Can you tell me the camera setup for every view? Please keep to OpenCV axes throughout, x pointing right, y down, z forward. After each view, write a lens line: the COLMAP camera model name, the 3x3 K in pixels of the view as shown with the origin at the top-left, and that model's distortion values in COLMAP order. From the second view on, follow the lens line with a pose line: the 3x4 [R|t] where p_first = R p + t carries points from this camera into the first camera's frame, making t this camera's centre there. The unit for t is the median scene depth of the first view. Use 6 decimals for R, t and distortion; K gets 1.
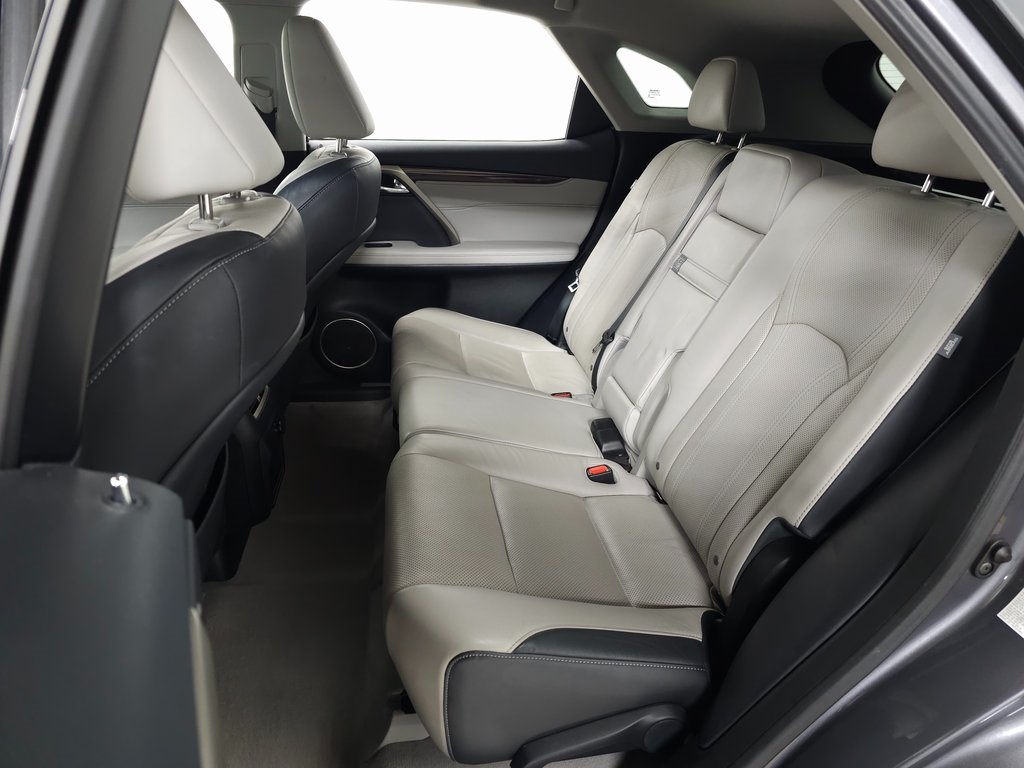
lens RADIAL K [[694.0, 0, 516.9], [0, 694.0, 376.9], [0, 0, 1]] dist [0.031741, -0.041214]
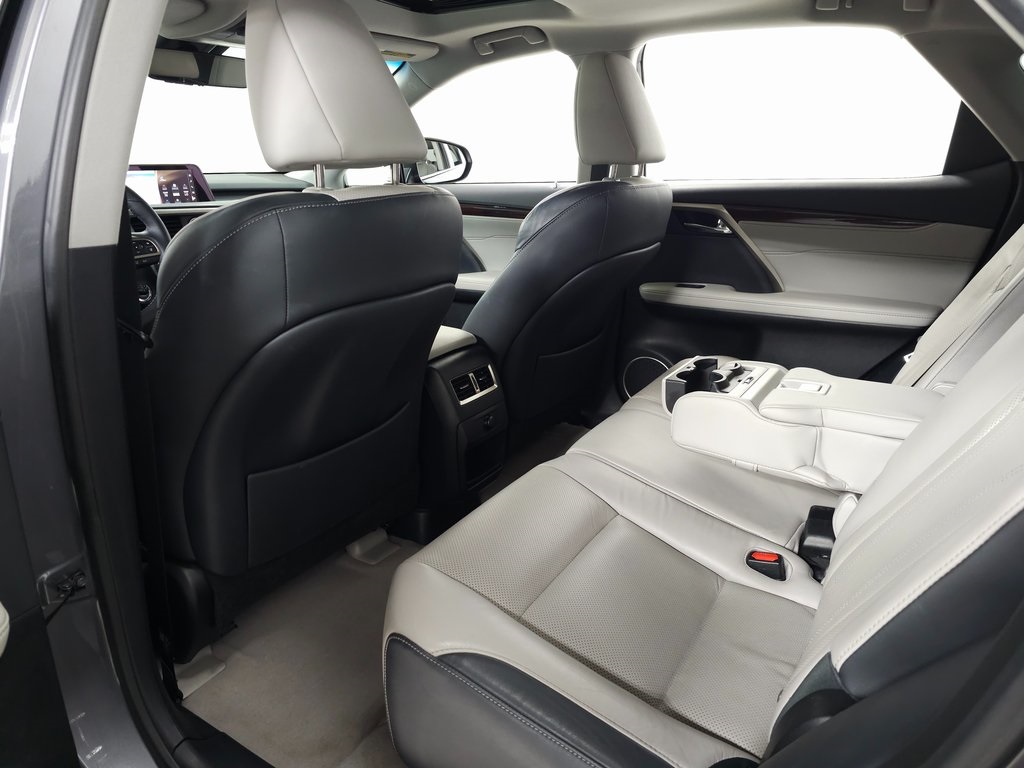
lens RADIAL K [[694.0, 0, 489.0], [0, 694.0, 372.0], [0, 0, 1]] dist [0.031741, -0.041214]
pose [[0.748616, 0.163851, -0.642438, 0.232764], [-0.237019, 0.971086, -0.028520, 0.018947], [0.619190, 0.173621, 0.765807, 0.118185]]
